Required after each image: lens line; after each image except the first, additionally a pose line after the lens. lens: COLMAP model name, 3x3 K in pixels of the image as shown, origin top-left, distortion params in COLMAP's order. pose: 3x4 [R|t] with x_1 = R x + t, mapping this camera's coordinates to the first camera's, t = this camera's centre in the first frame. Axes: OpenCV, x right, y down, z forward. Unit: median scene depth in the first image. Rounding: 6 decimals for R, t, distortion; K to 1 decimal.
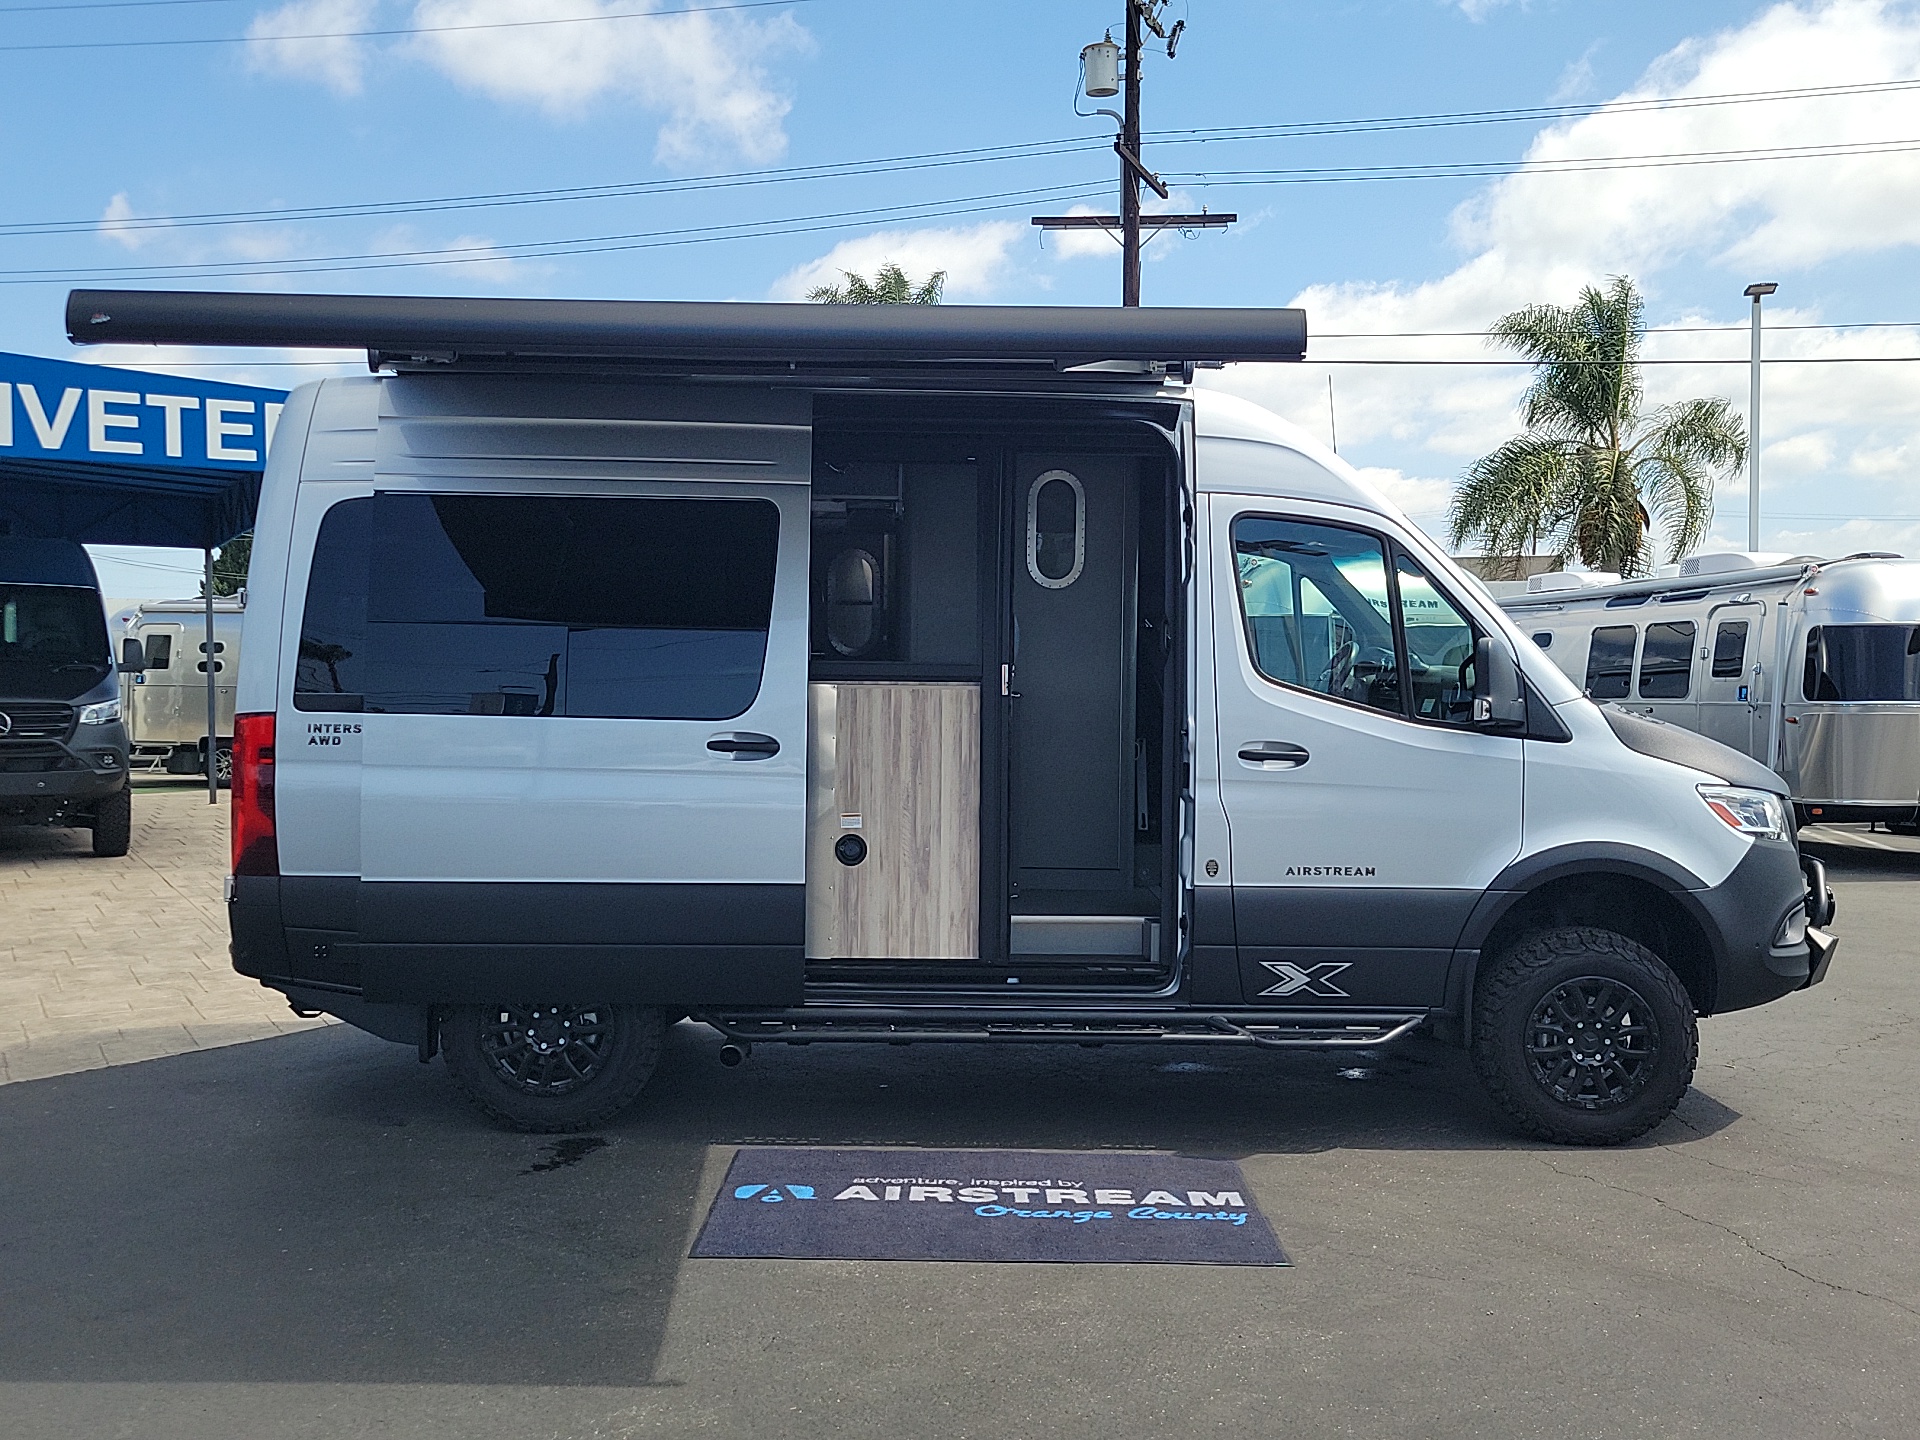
lens RADIAL K [[1485.2, 0, 959.6], [0, 1485.2, 695.7], [0, 0, 1]] dist [0.035592, -0.000026]
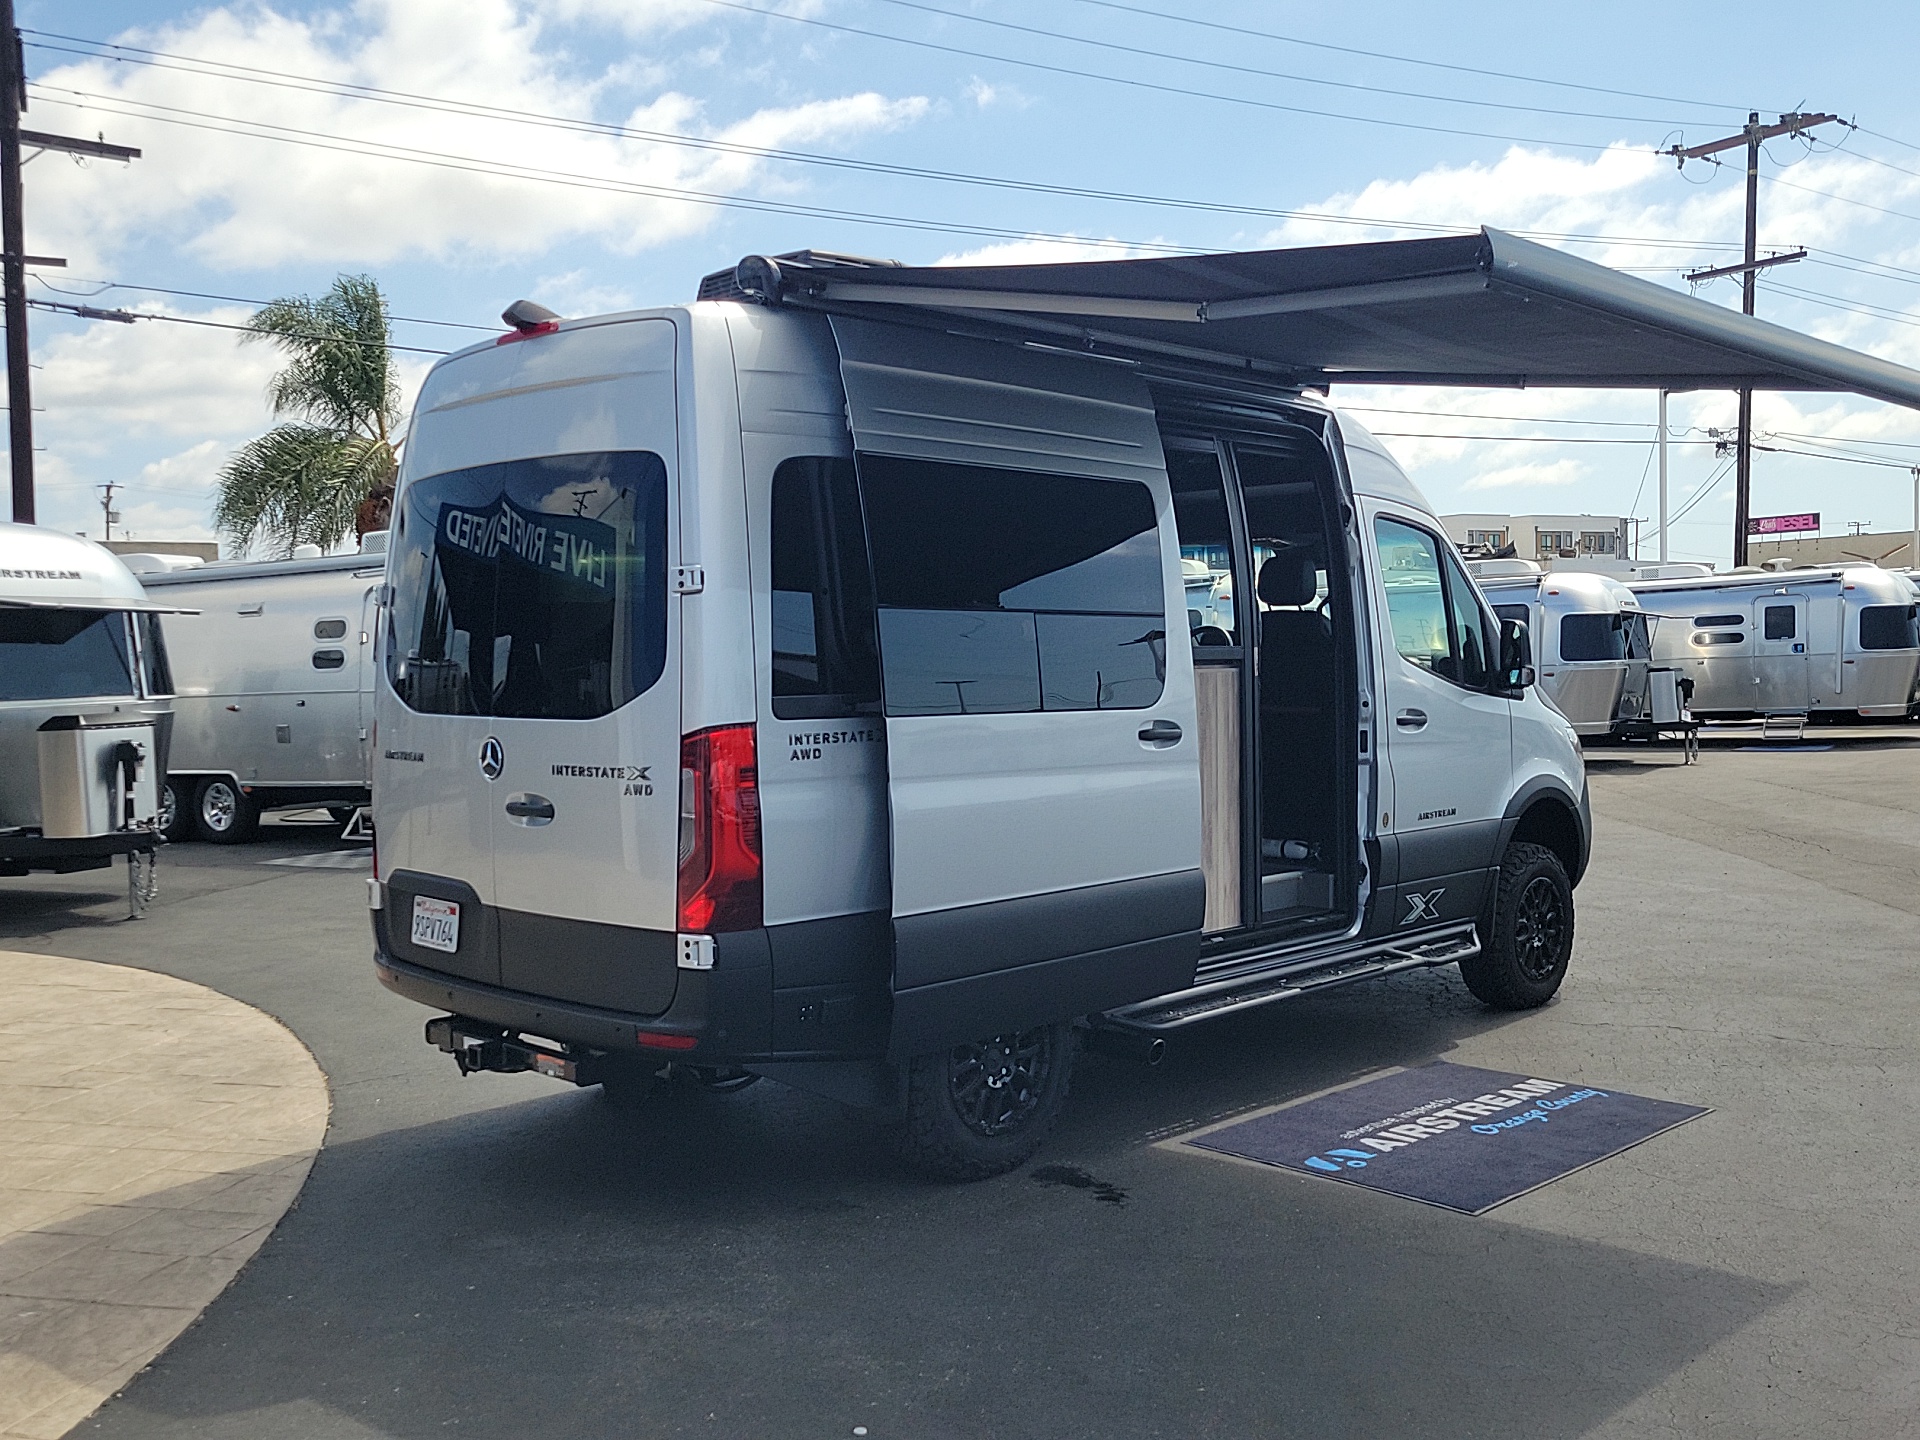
lens RADIAL K [[1452.6, 0, 960.0], [0, 1452.6, 720.0], [0, 0, 1]] dist [0.037426, 0.000050]
pose [[0.793898, -0.047816, 0.606168, -0.834345], [0.036370, 0.998853, 0.031158, -0.010046], [-0.606962, -0.002690, 0.794726, 0.322003]]
